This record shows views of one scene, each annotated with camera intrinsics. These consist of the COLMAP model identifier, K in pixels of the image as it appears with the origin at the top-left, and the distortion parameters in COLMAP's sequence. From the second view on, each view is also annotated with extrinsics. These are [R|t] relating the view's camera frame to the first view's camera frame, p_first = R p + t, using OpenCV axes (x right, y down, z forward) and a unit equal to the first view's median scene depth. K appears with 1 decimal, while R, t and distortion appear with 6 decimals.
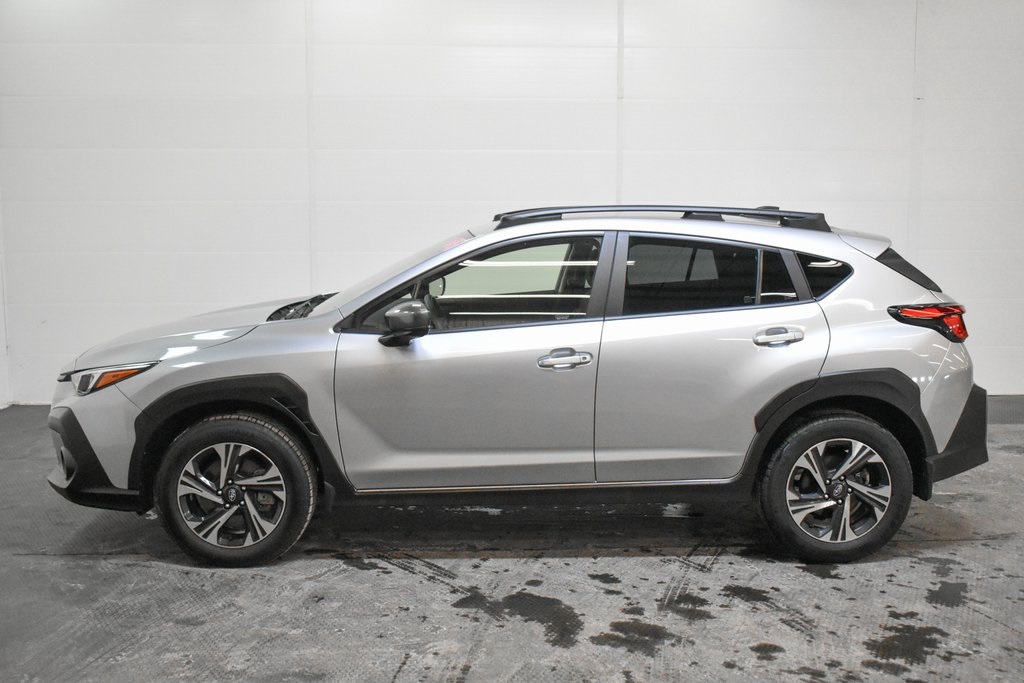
lens RADIAL K [[988.0, 0, 512.0], [0, 988.0, 341.5], [0, 0, 1]] dist [0.007705, -0.155521]
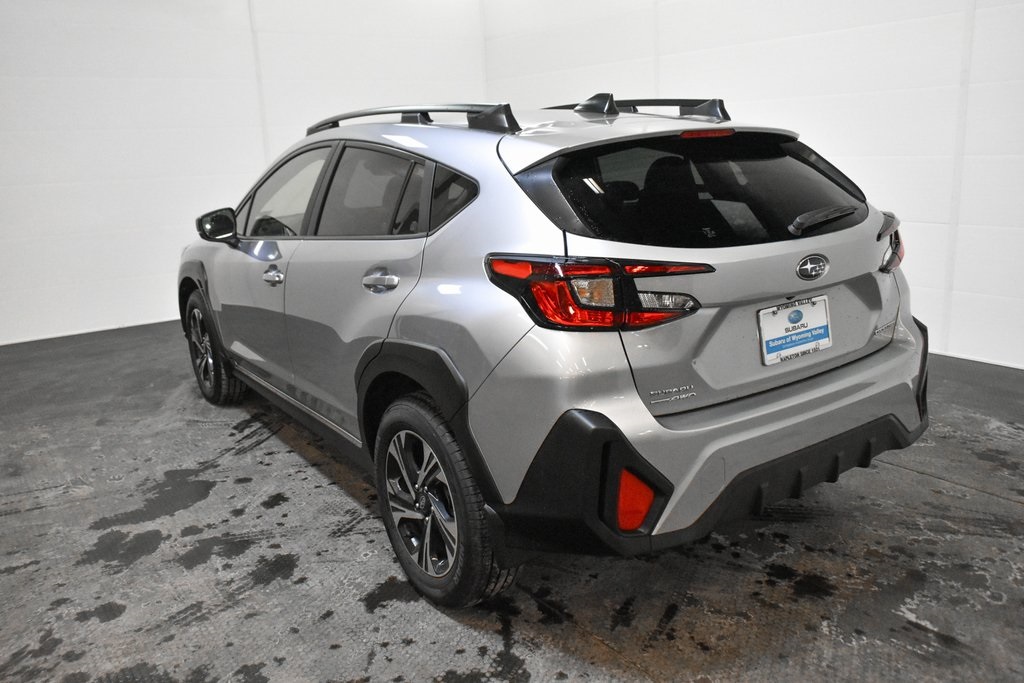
lens RADIAL K [[813.2, 0, 512.0], [0, 813.2, 341.5], [0, 0, 1]] dist [-0.027871, 0.003113]
pose [[0.546622, 0.180151, -0.817772, 0.838503], [-0.069314, 0.982967, 0.170212, -0.070596], [0.834506, -0.036358, 0.549798, 0.741440]]
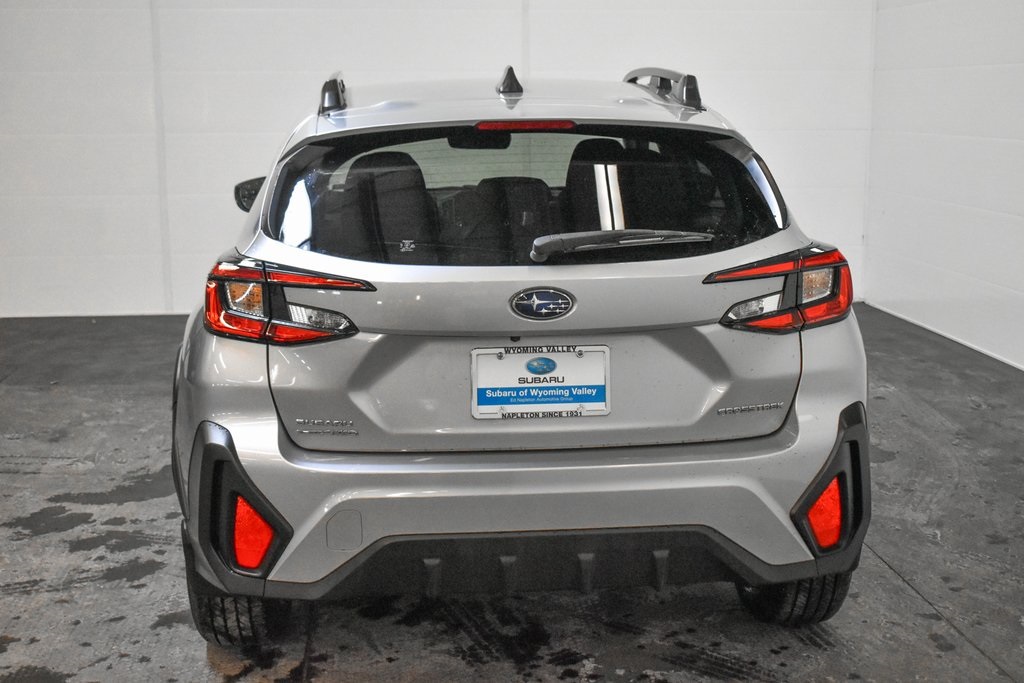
lens RADIAL K [[1268.2, 0, 512.0], [0, 1268.2, 341.5], [0, 0, 1]] dist [-0.024673, -0.046332]
pose [[0.051904, 0.190727, -0.980270, 1.134693], [-0.124839, 0.975133, 0.183117, -0.137995], [0.990818, 0.112871, 0.074423, 1.129850]]
